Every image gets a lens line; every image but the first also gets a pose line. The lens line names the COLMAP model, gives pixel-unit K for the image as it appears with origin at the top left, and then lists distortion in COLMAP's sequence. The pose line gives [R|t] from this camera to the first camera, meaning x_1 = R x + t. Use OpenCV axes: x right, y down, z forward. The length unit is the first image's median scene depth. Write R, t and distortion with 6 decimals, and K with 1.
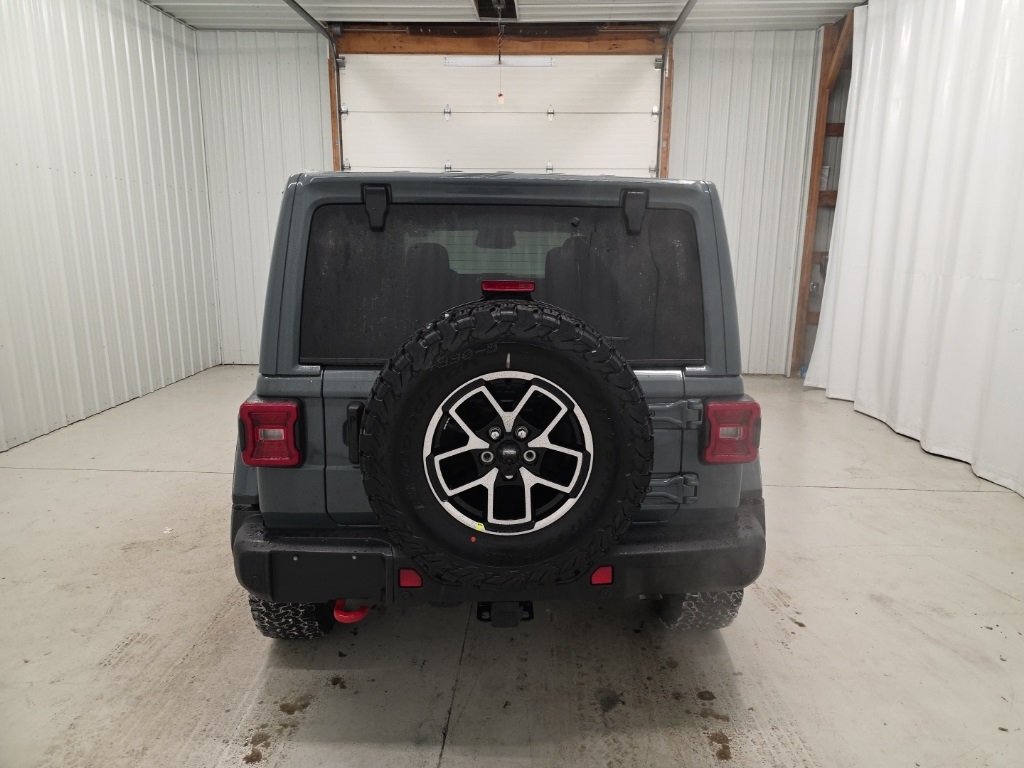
lens RADIAL K [[672.3, 0, 517.1], [0, 672.3, 366.8], [0, 0, 1]] dist [0.041590, -0.036761]
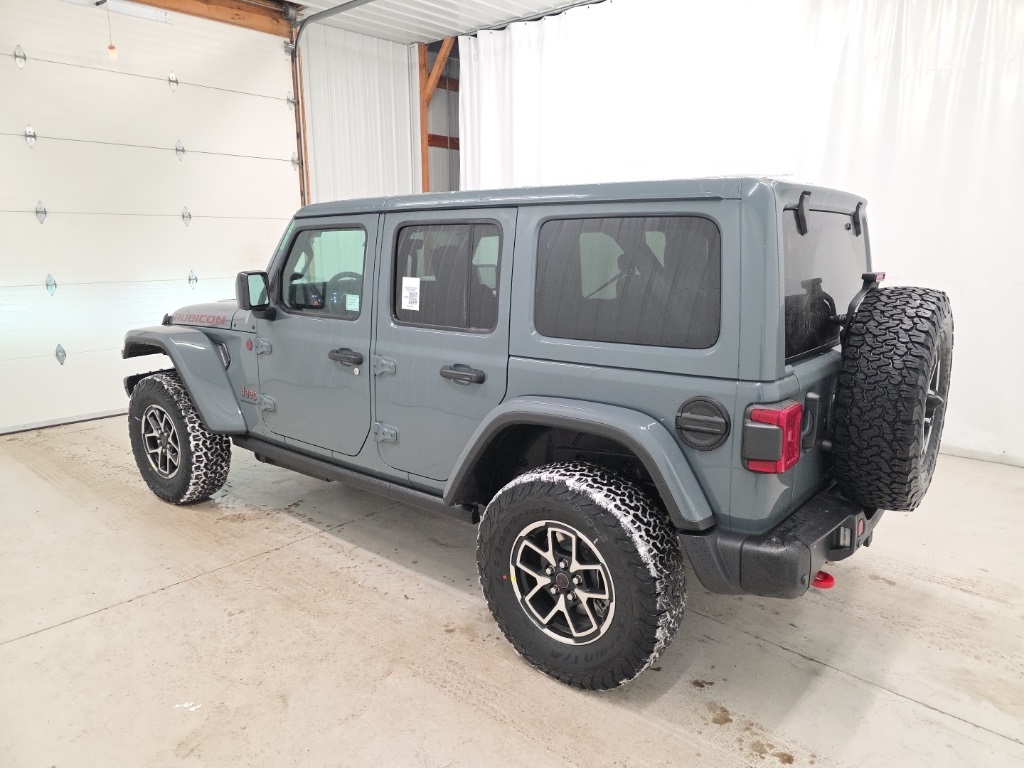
lens RADIAL K [[694.8, 0, 510.1], [0, 694.8, 371.8], [0, 0, 1]] dist [0.007550, 0.000961]
pose [[0.650555, -0.150796, 0.744338, -1.300696], [0.140836, 0.987044, 0.076875, -0.129787], [-0.746287, 0.054818, 0.663364, 0.560648]]
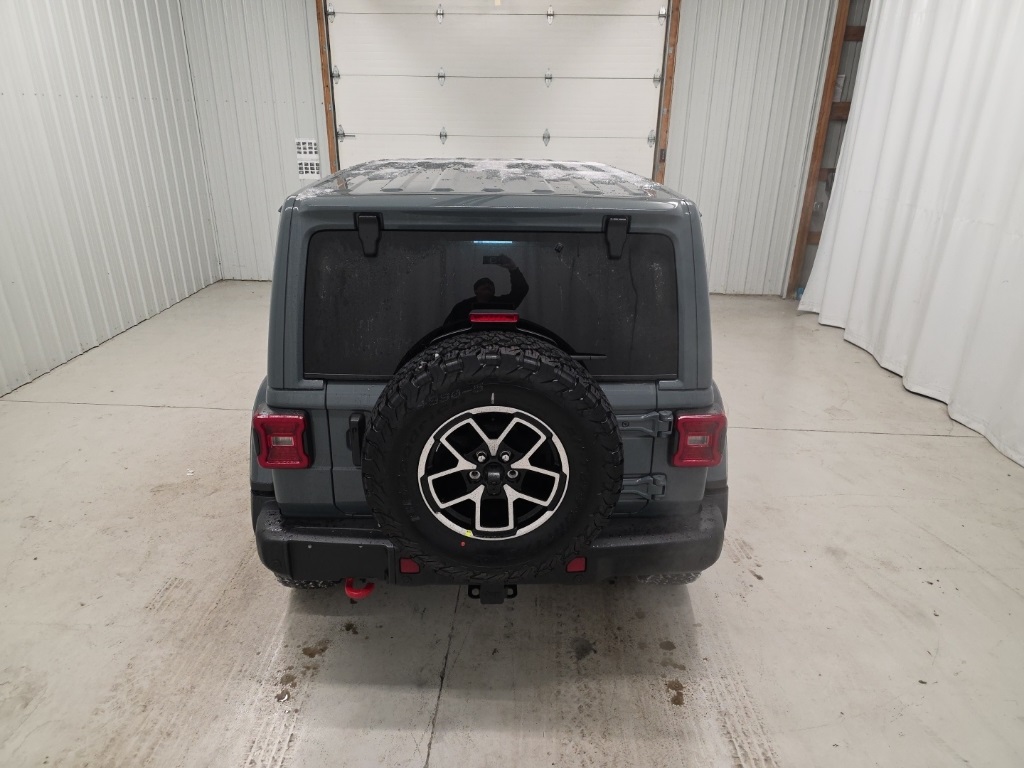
lens RADIAL K [[671.9, 0, 500.5], [0, 671.9, 379.2], [0, 0, 1]] dist [0.051362, -0.053814]
pose [[0.999717, 0.005668, -0.023096, 0.019620], [-0.001244, 0.982319, 0.187212, -0.194553], [0.023748, -0.187130, 0.982048, -0.061953]]
